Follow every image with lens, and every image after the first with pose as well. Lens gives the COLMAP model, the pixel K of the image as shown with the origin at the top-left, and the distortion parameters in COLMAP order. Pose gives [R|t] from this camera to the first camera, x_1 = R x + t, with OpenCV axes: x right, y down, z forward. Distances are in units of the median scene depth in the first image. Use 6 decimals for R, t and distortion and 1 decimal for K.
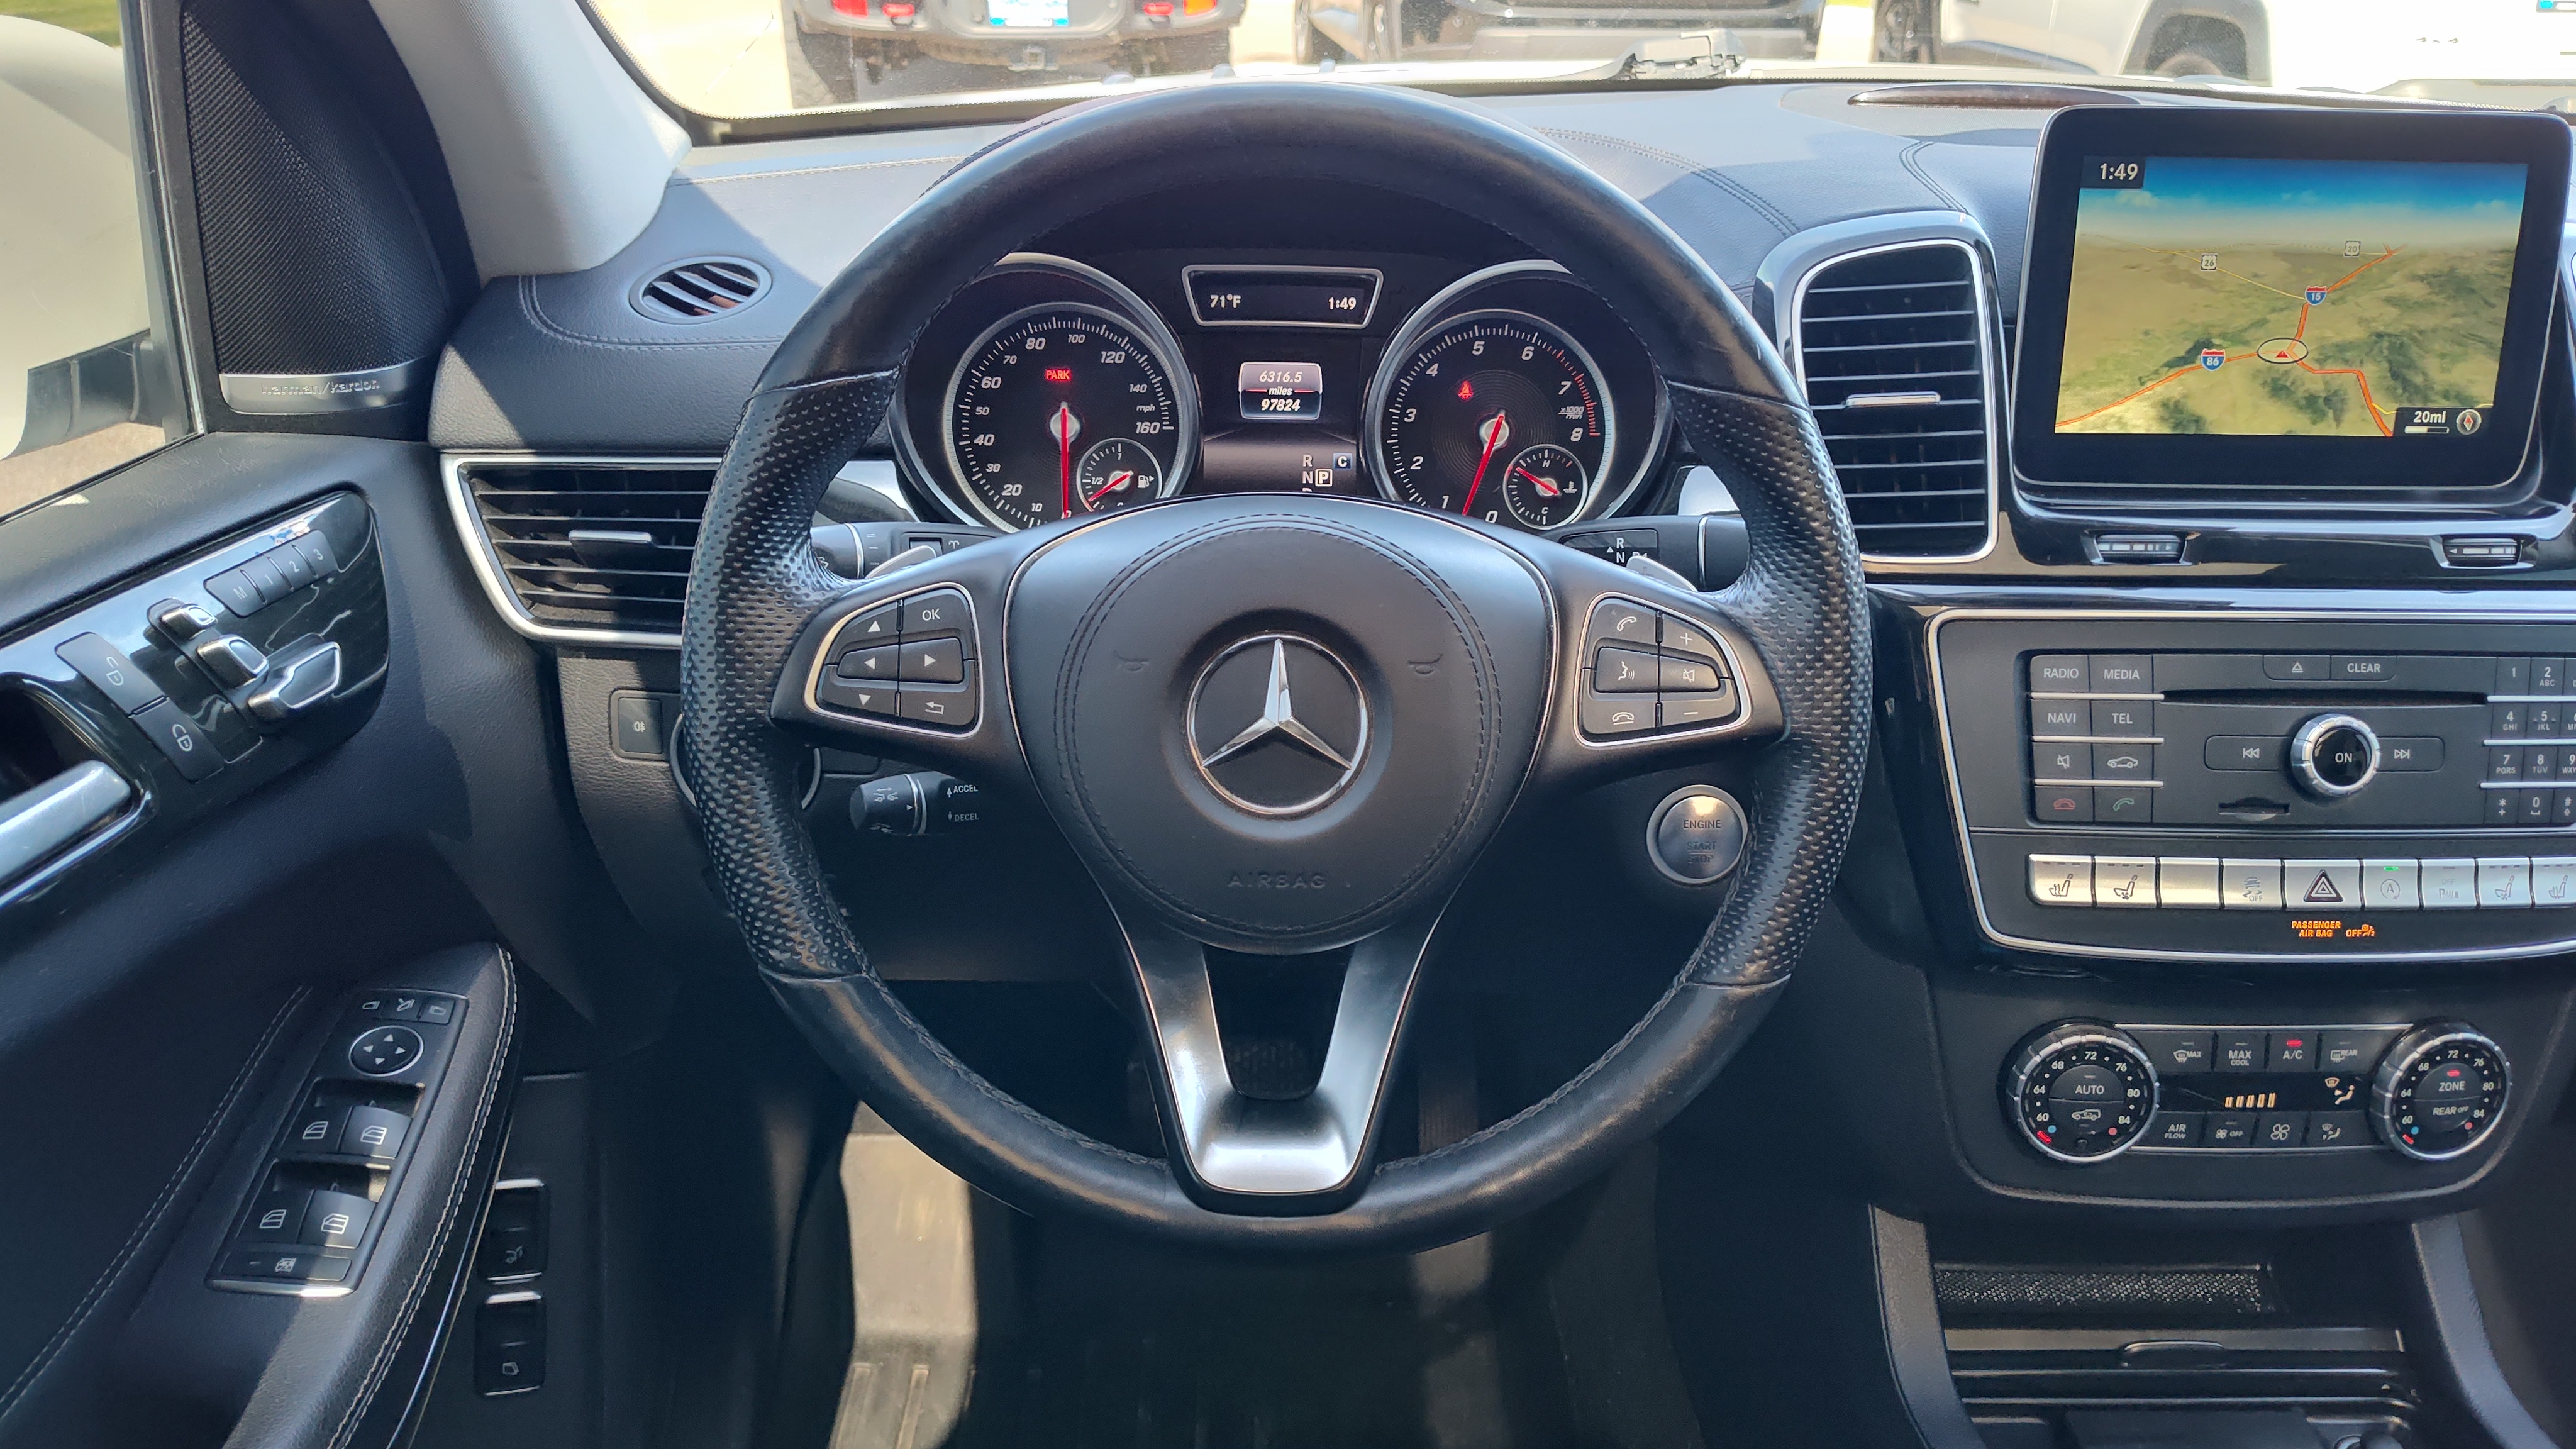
lens RADIAL K [[1803.8, 0, 1295.5], [0, 1803.8, 734.6], [0, 0, 1]] dist [0.021445, -0.035895]
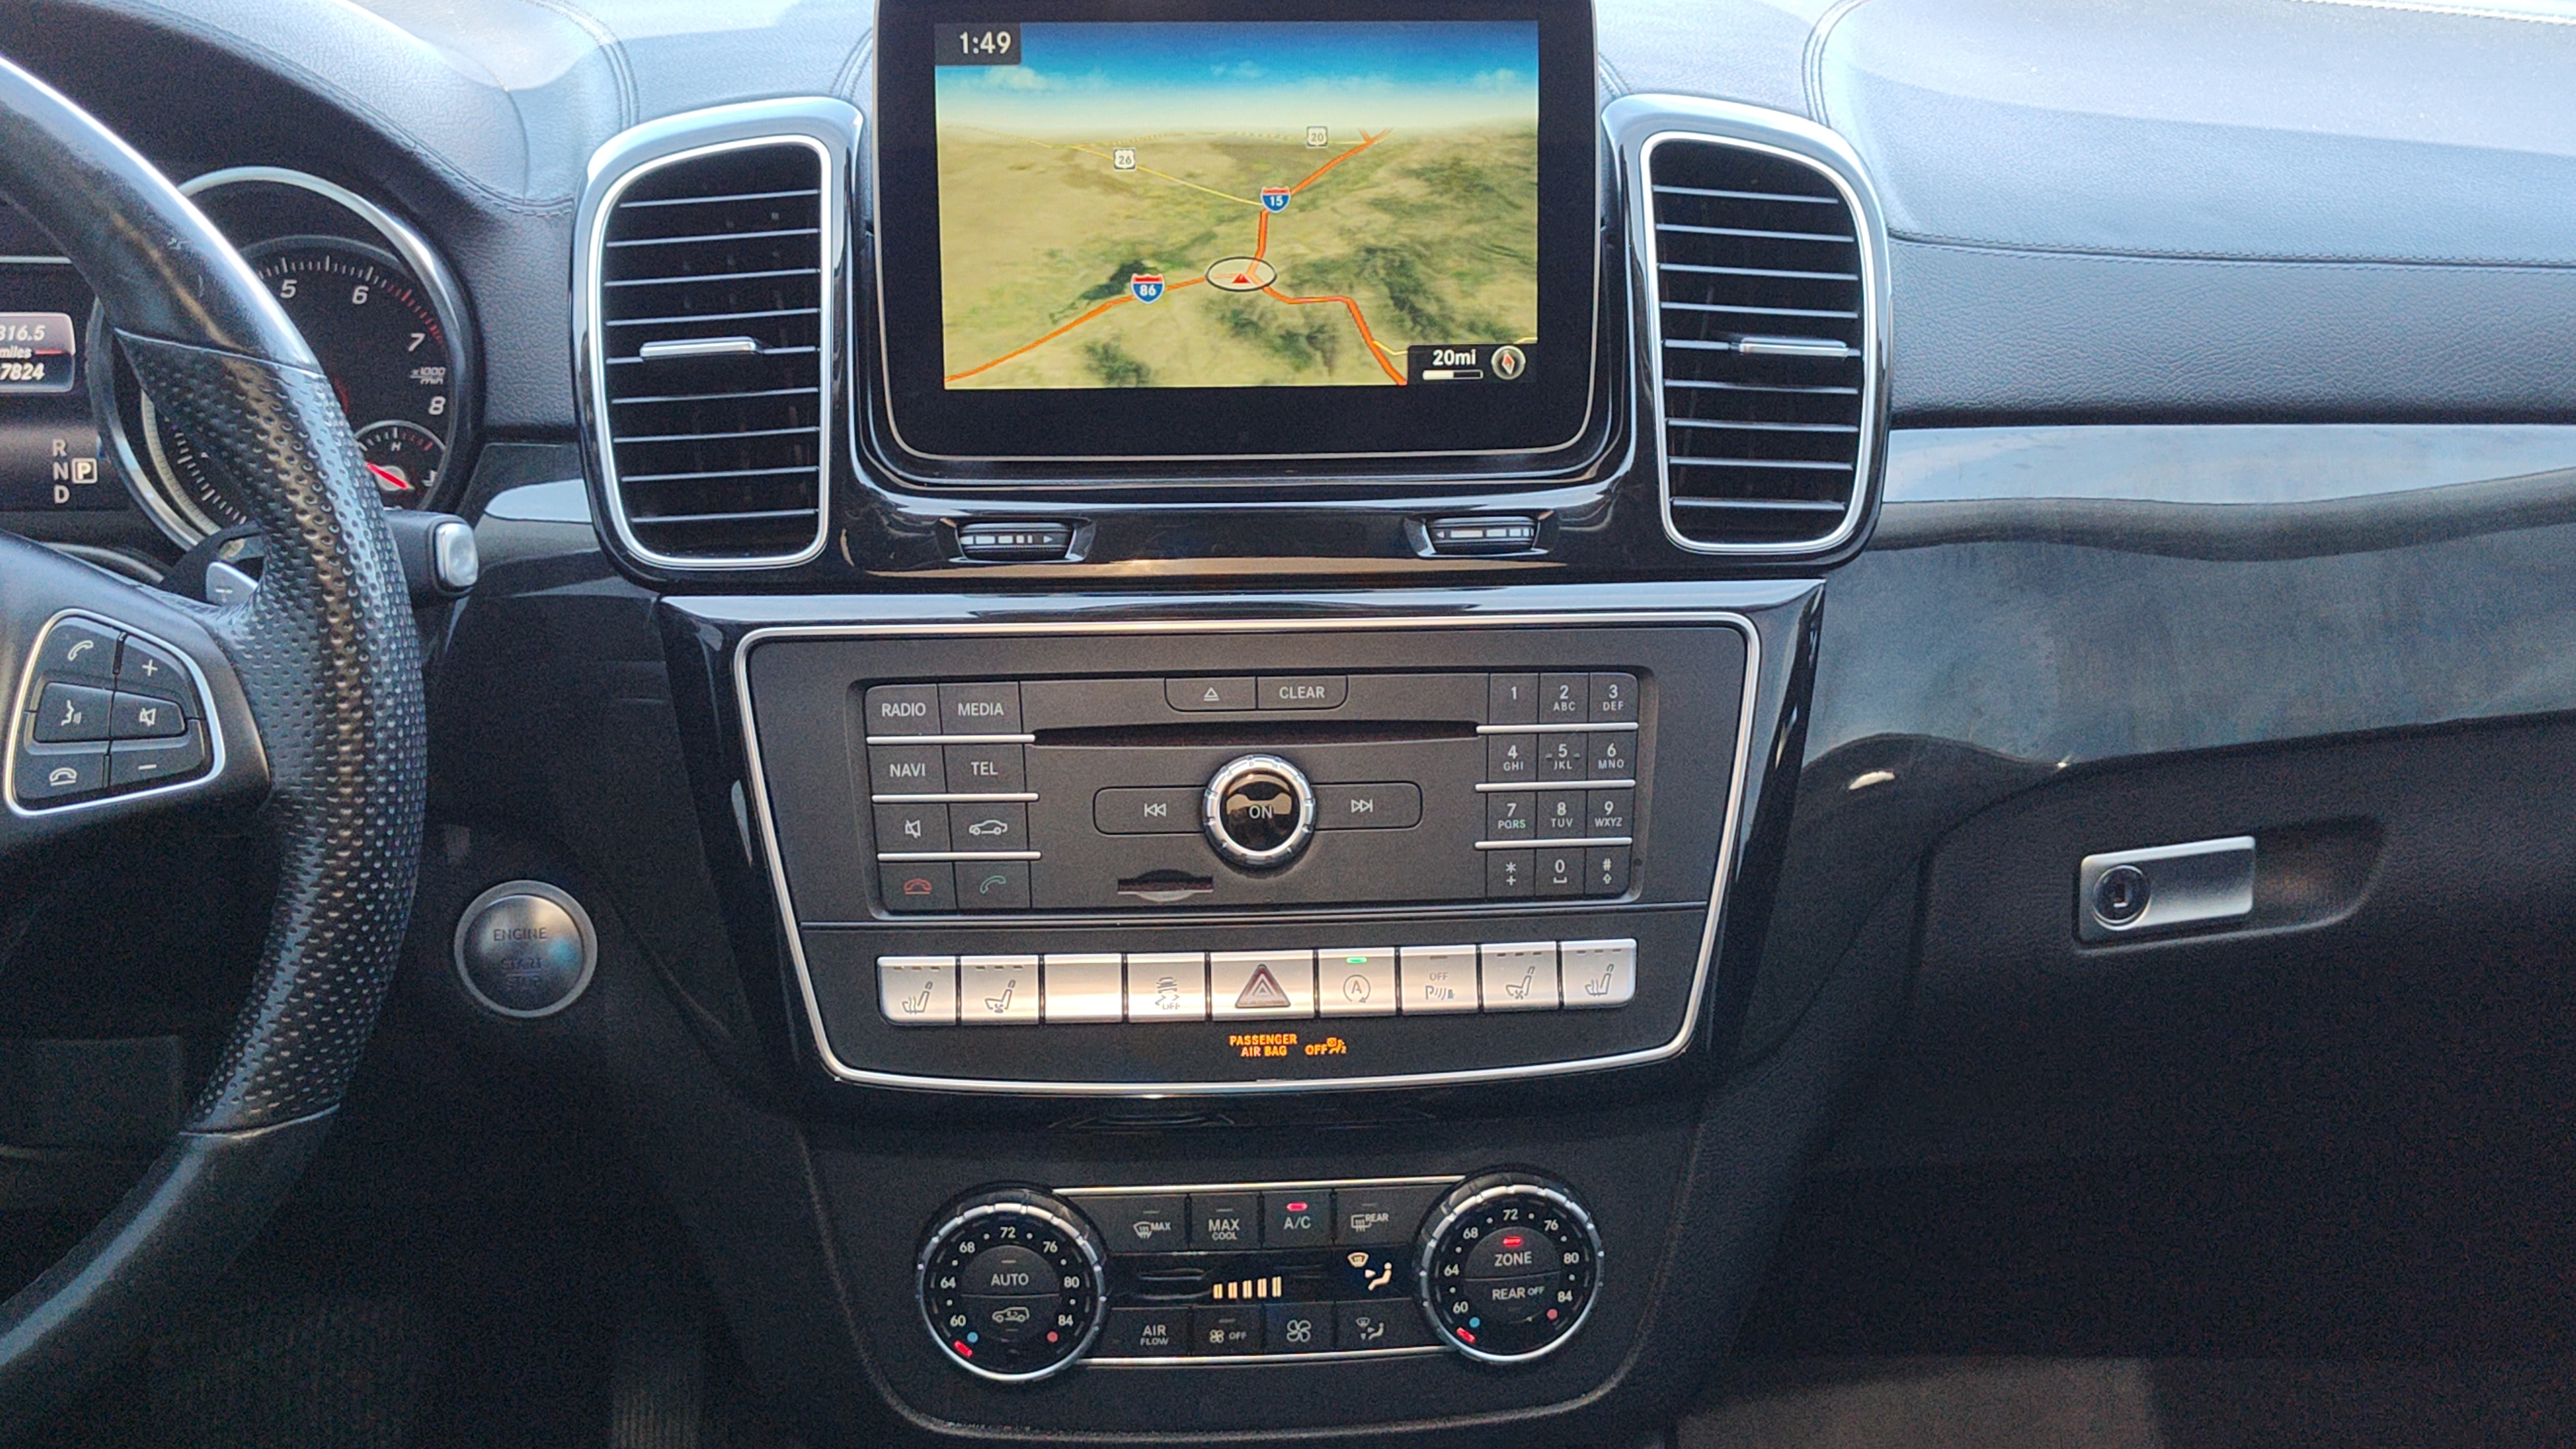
lens RADIAL K [[2762.9, 0, 1285.4], [0, 2762.9, 727.3], [0, 0, 1]] dist [0.051807, 0.000000]
pose [[0.999106, -0.026300, 0.033095, 0.491193], [0.028119, 0.998048, -0.055765, 0.037122], [-0.031564, 0.056646, 0.997895, -0.125165]]
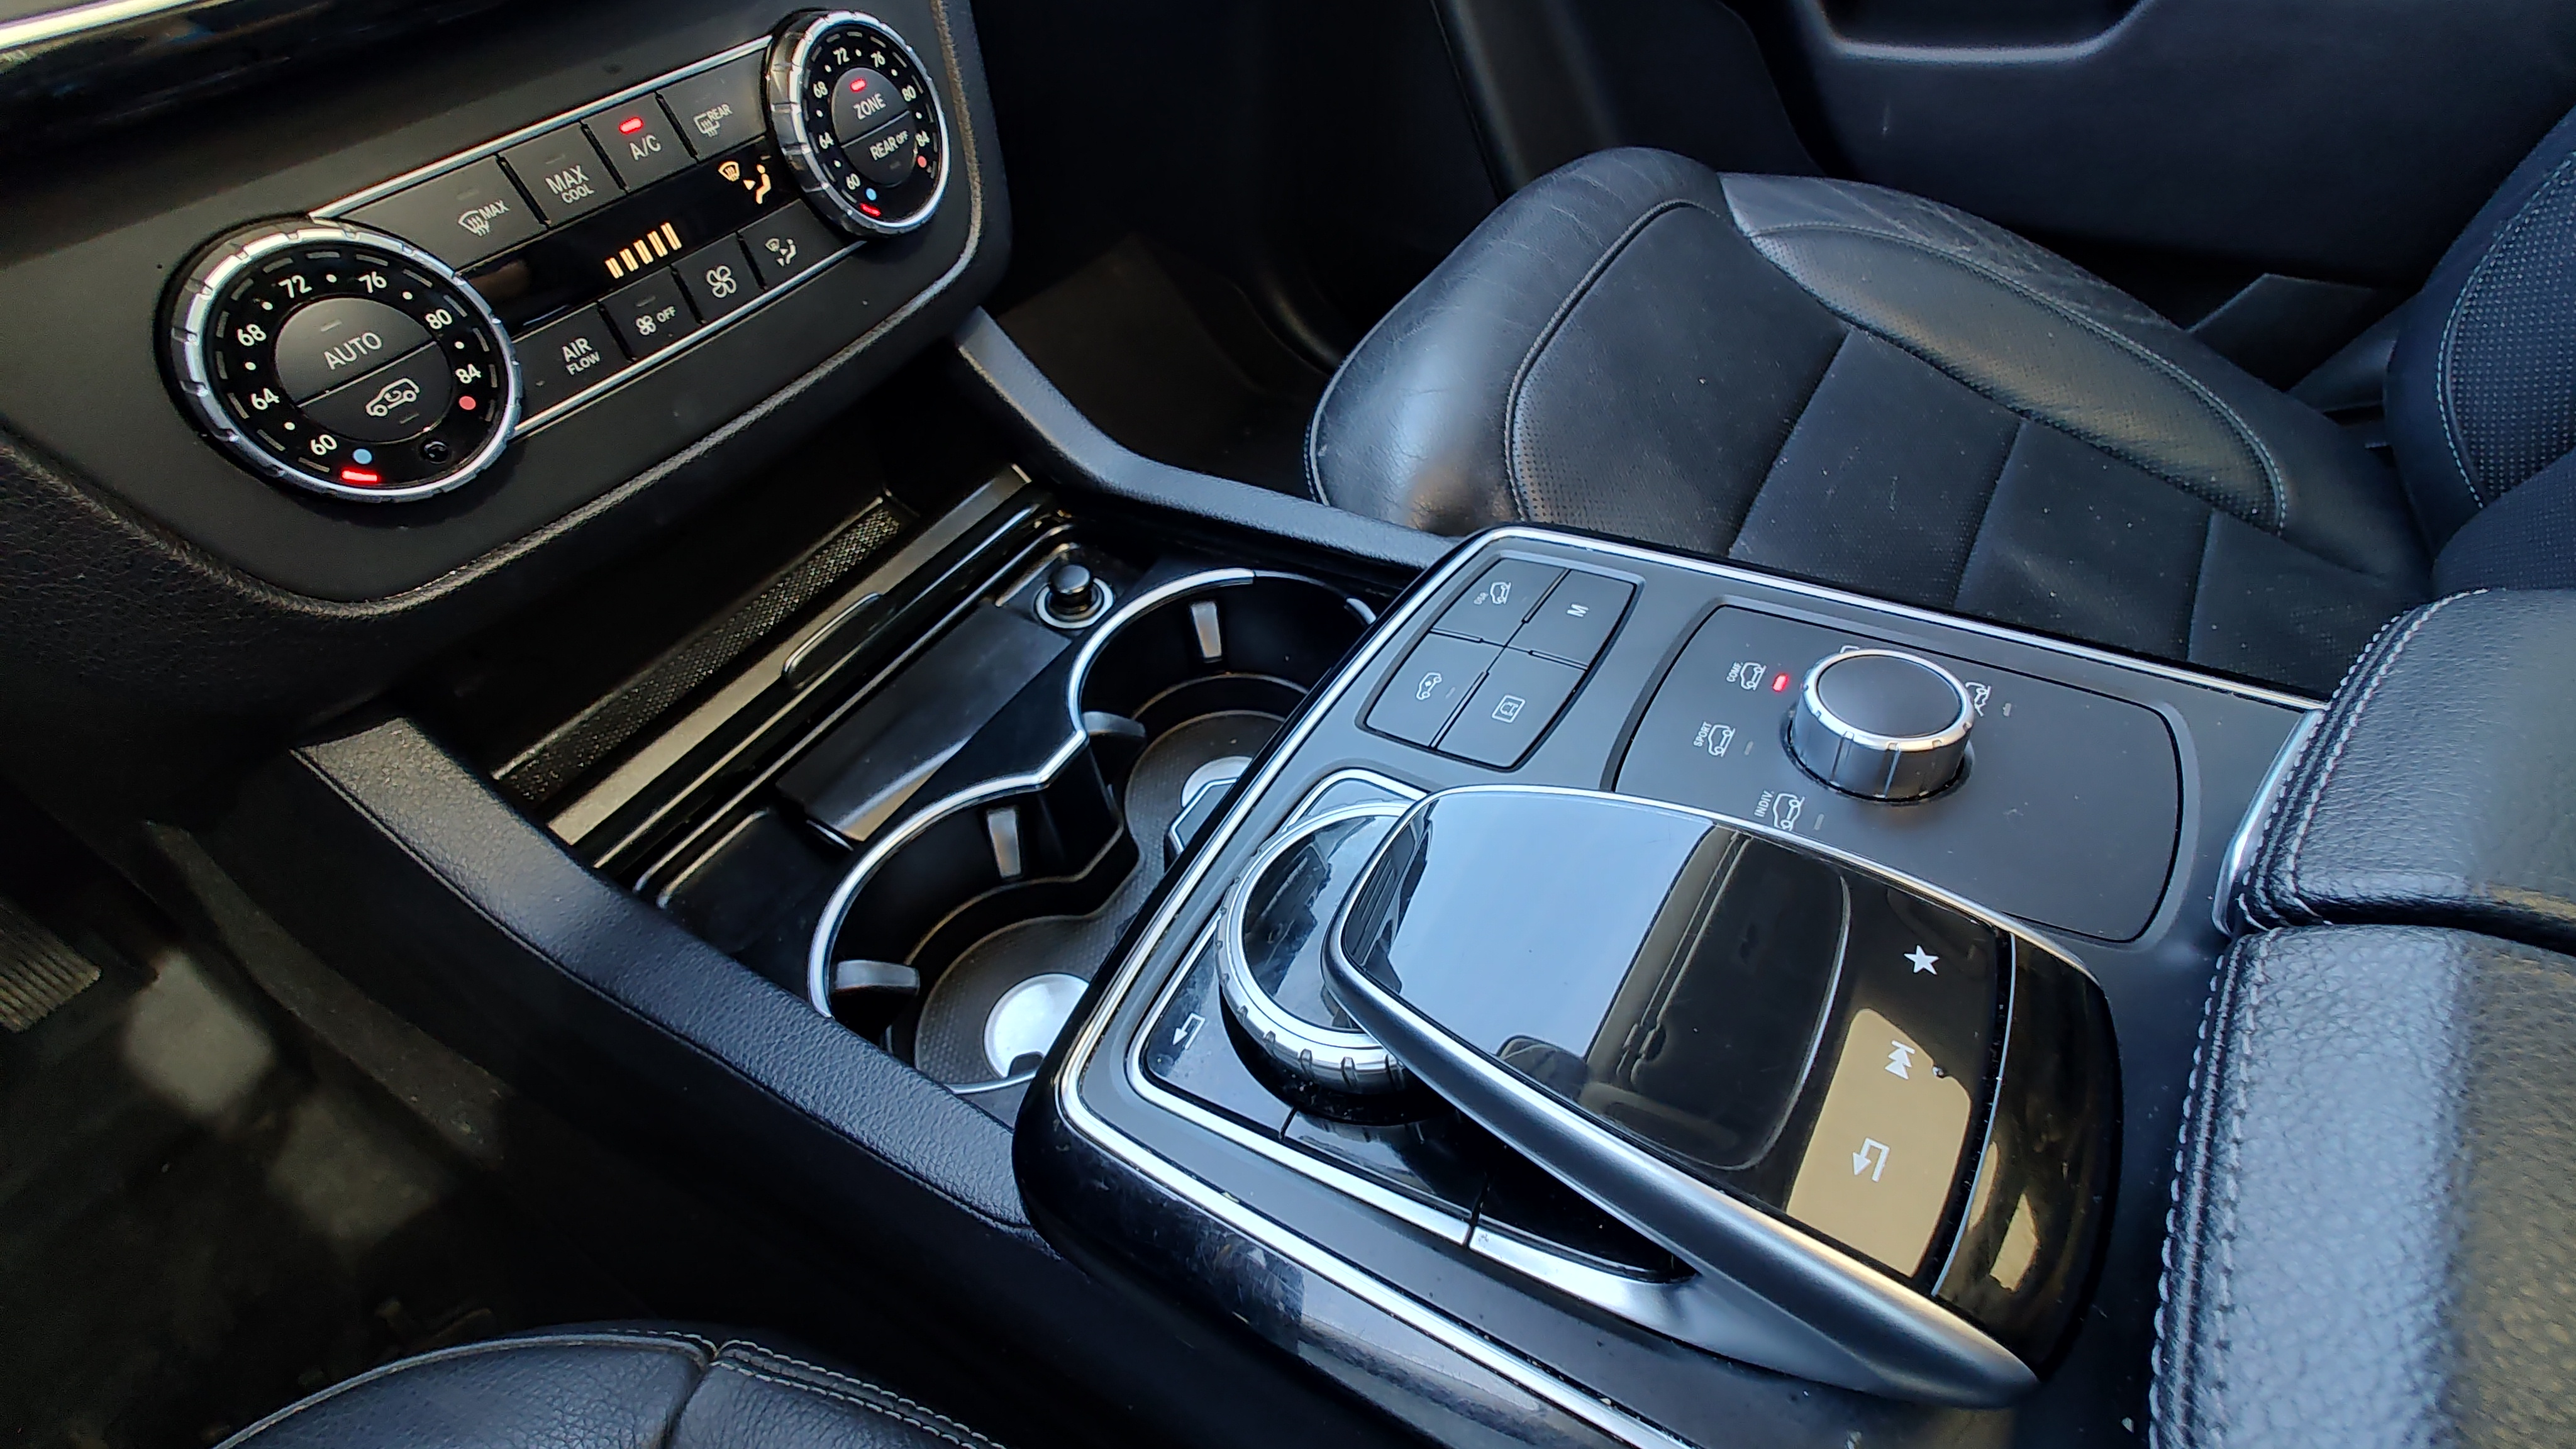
lens RADIAL K [[1079.0, 0, 1294.7], [0, 1079.0, 720.5], [0, 0, 1]] dist [-0.004347, -0.000283]
pose [[0.541684, -0.653194, 0.529071, 0.332966], [0.411151, 0.754866, 0.511010, 0.218100], [-0.733167, -0.059278, 0.677461, 0.550560]]
